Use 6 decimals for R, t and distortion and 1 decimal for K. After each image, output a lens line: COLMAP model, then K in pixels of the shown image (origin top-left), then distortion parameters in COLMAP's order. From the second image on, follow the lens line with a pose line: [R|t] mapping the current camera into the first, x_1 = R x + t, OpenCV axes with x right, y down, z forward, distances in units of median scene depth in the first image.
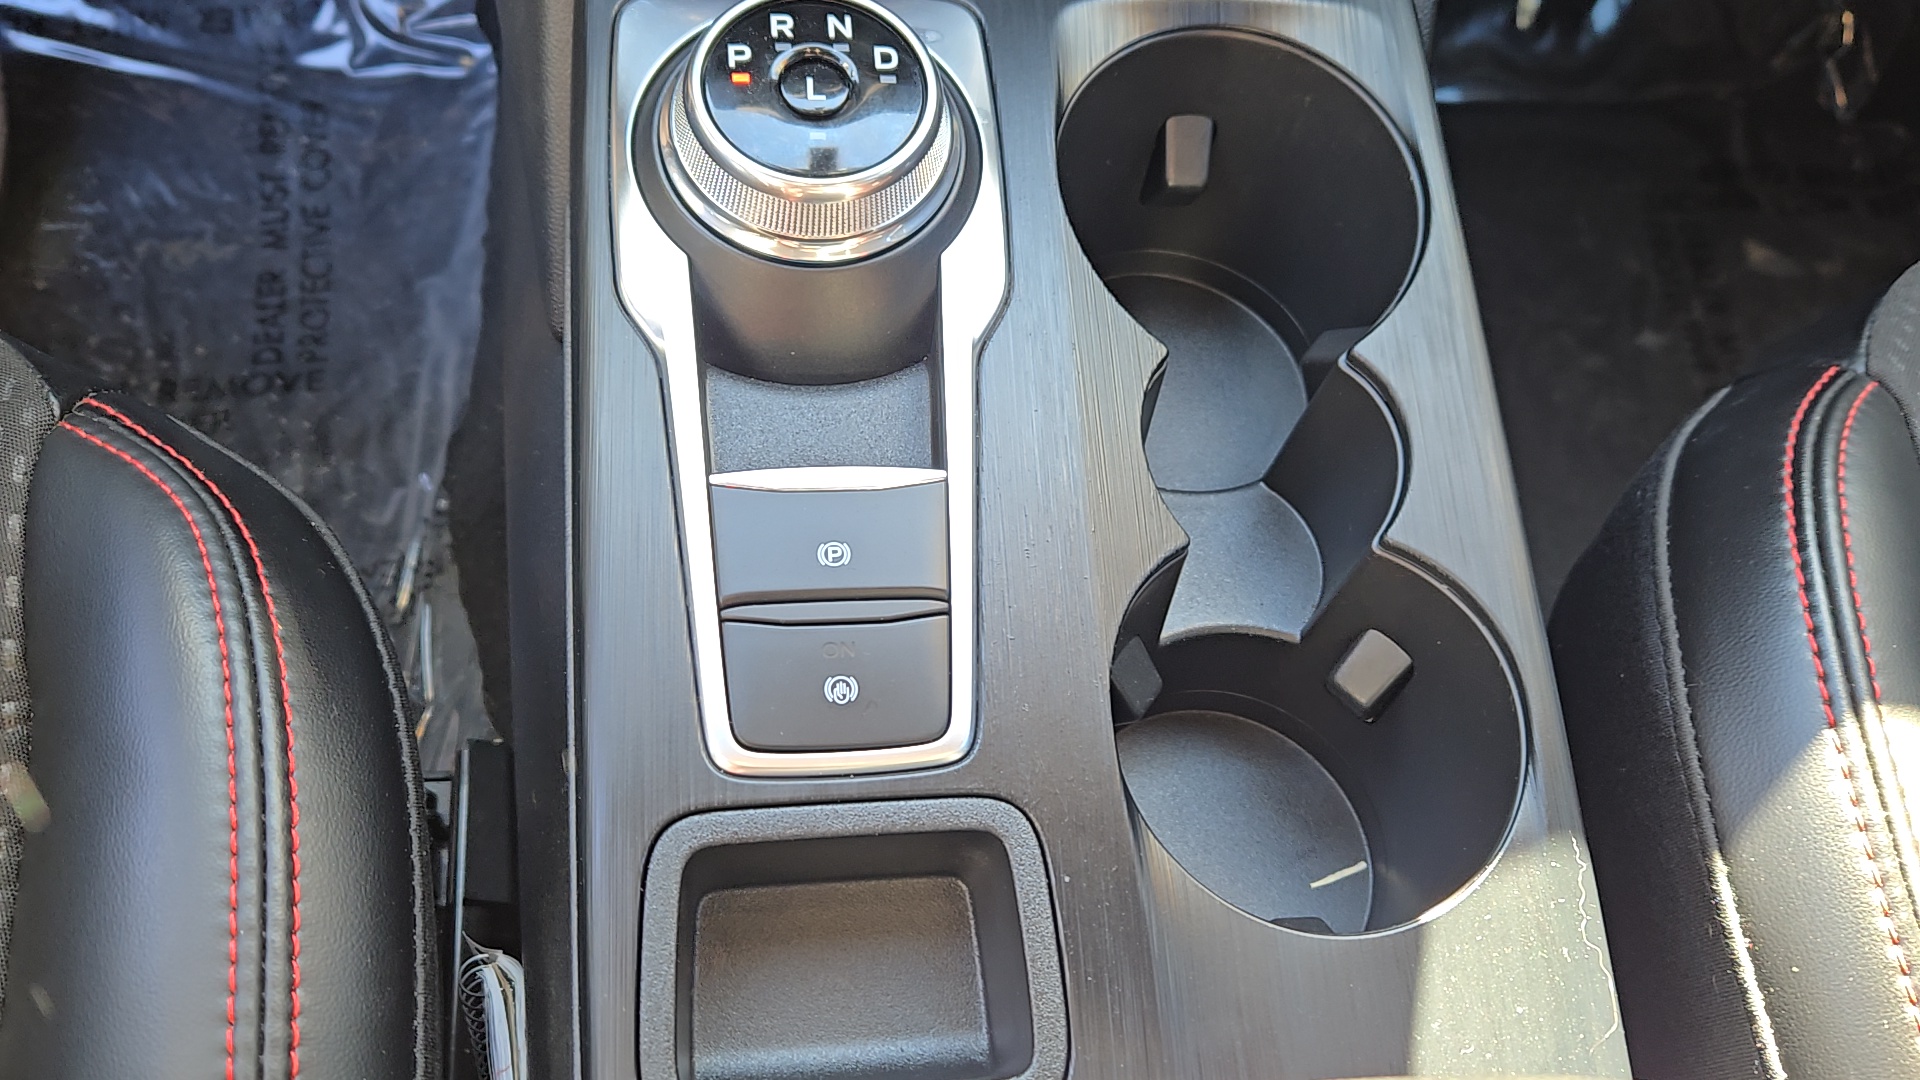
lens RADIAL K [[1601.0, 0, 950.4], [0, 1601.0, 542.4], [0, 0, 1]] dist [0.005956, 0.005018]
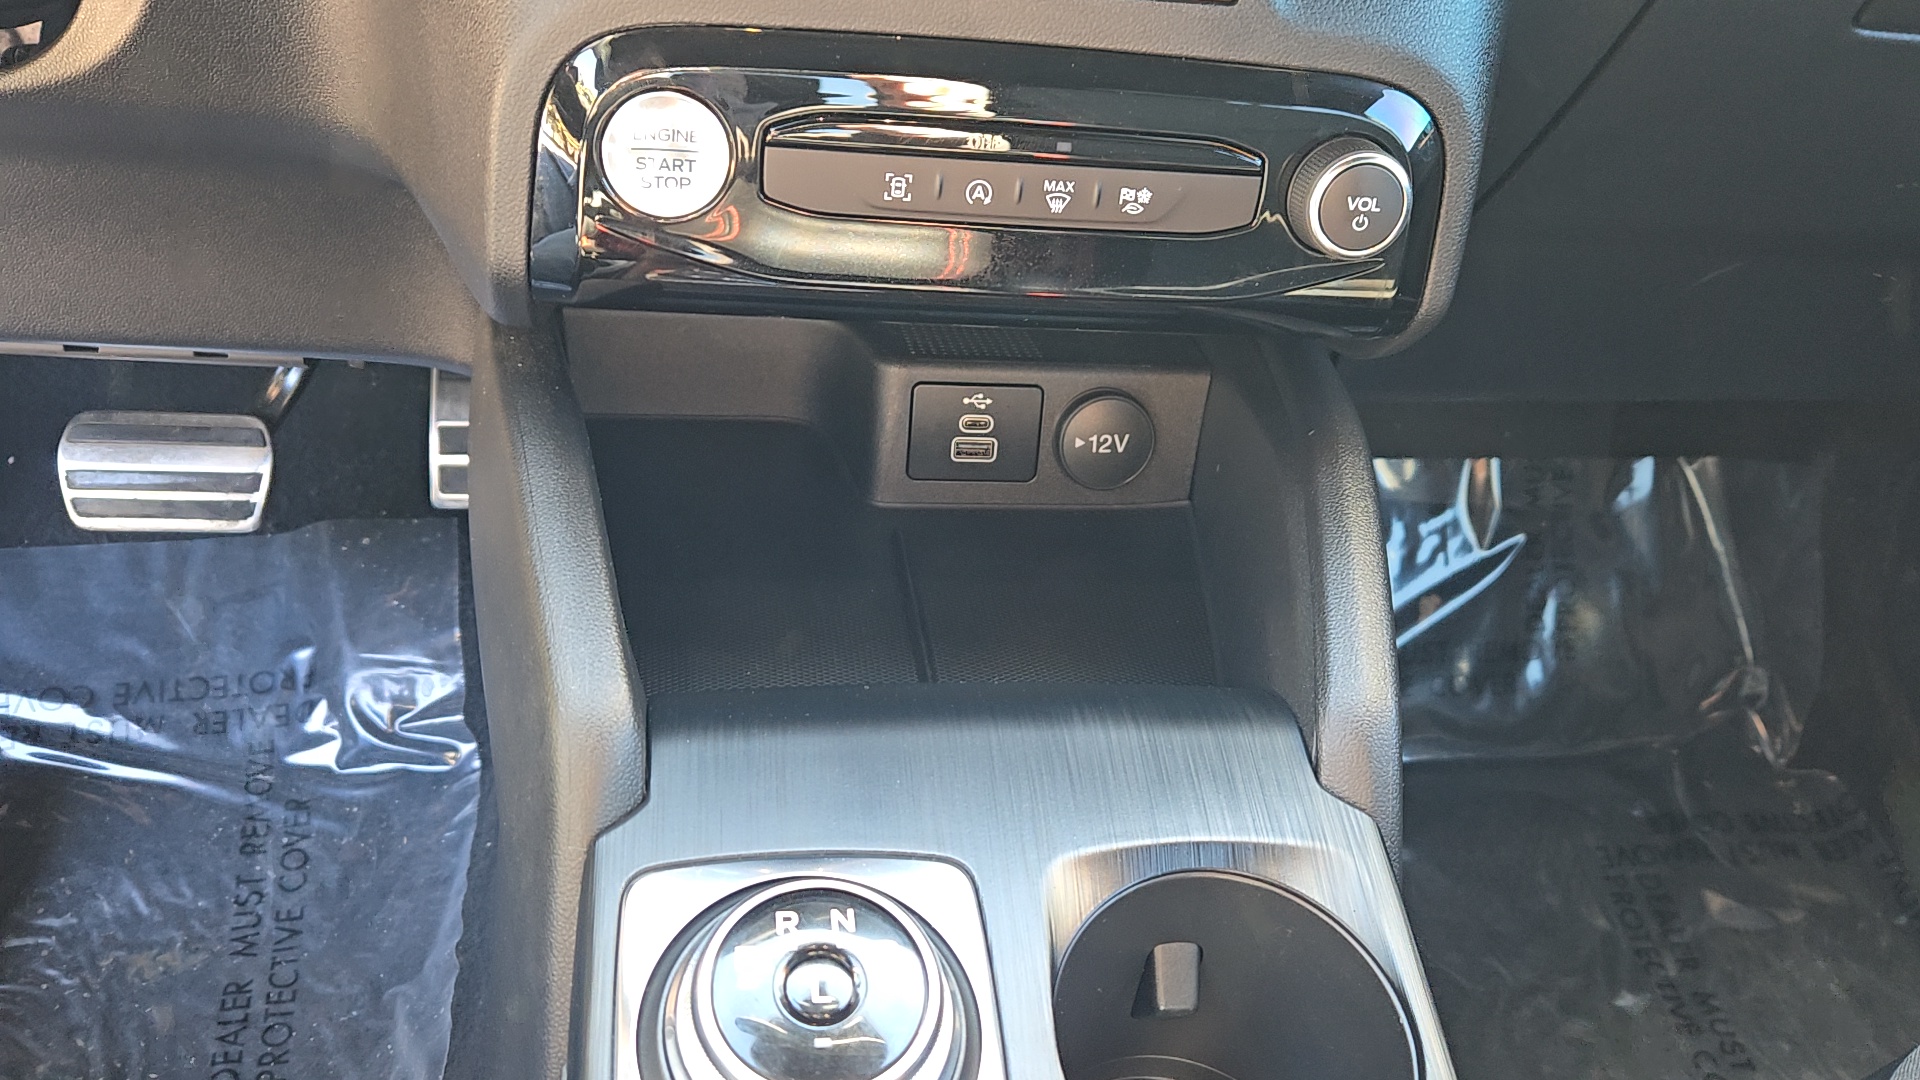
lens RADIAL K [[1601.0, 0, 951.1], [0, 1601.0, 527.4], [0, 0, 1]] dist [0.005956, 0.005018]
pose [[0.999290, -0.018767, 0.032665, -0.013079], [0.028116, 0.948642, -0.315100, -0.109121], [-0.025074, 0.315795, 0.948496, -0.031072]]
